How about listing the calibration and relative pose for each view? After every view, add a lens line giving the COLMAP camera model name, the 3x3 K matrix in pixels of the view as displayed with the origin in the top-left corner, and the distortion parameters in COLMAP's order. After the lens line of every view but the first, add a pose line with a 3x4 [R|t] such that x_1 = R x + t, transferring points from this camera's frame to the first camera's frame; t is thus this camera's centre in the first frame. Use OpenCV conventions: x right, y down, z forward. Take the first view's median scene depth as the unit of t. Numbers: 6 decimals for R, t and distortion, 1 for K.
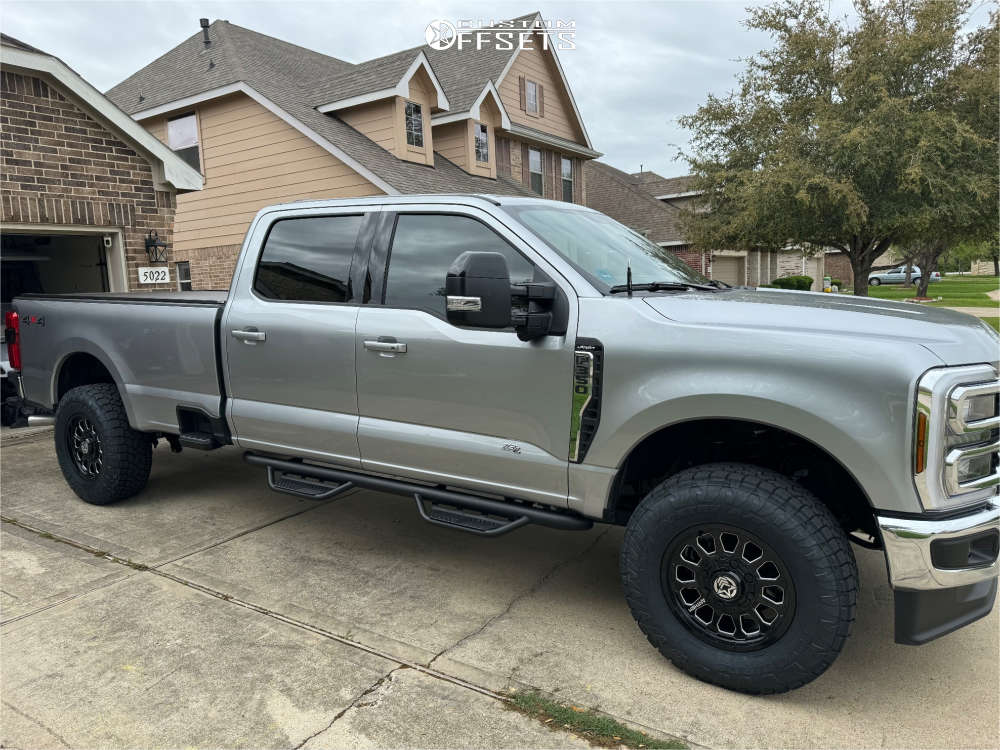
lens RADIAL K [[647.4, 0, 500.0], [0, 647.4, 375.0], [0, 0, 1]] dist [0.000029, -0.001193]
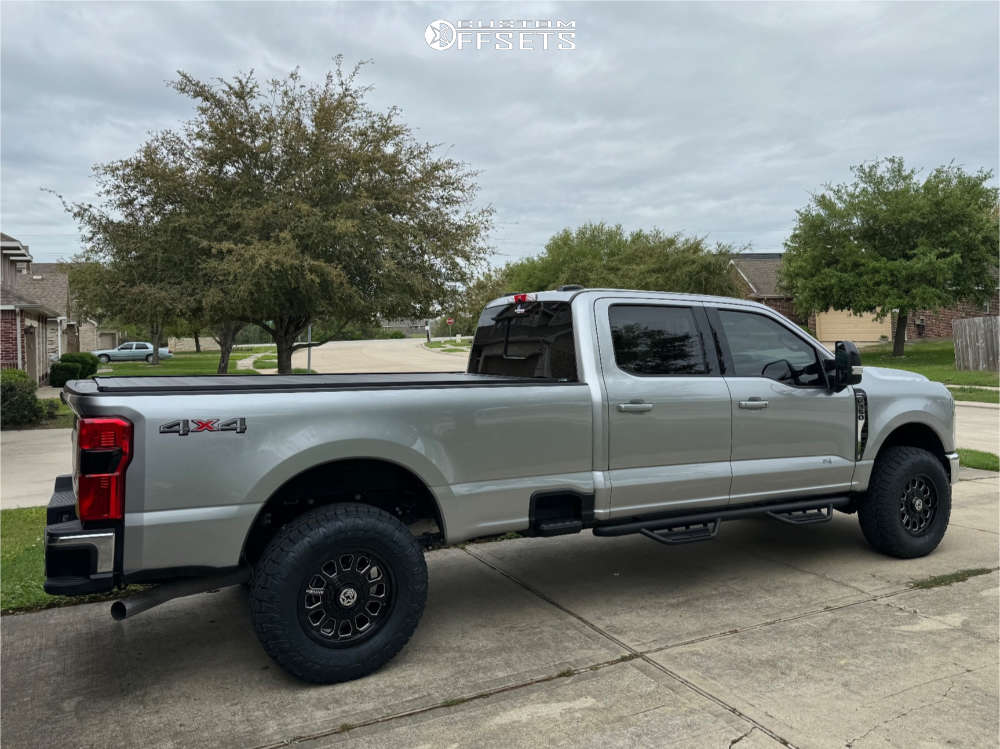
lens RADIAL K [[770.6, 0, 500.0], [0, 770.6, 374.5], [0, 0, 1]] dist [0.020698, -0.009497]
pose [[0.526393, -0.019299, 0.850023, -1.755568], [0.123115, 0.990936, -0.053743, -0.083146], [-0.841281, 0.132940, 0.523998, 0.557306]]
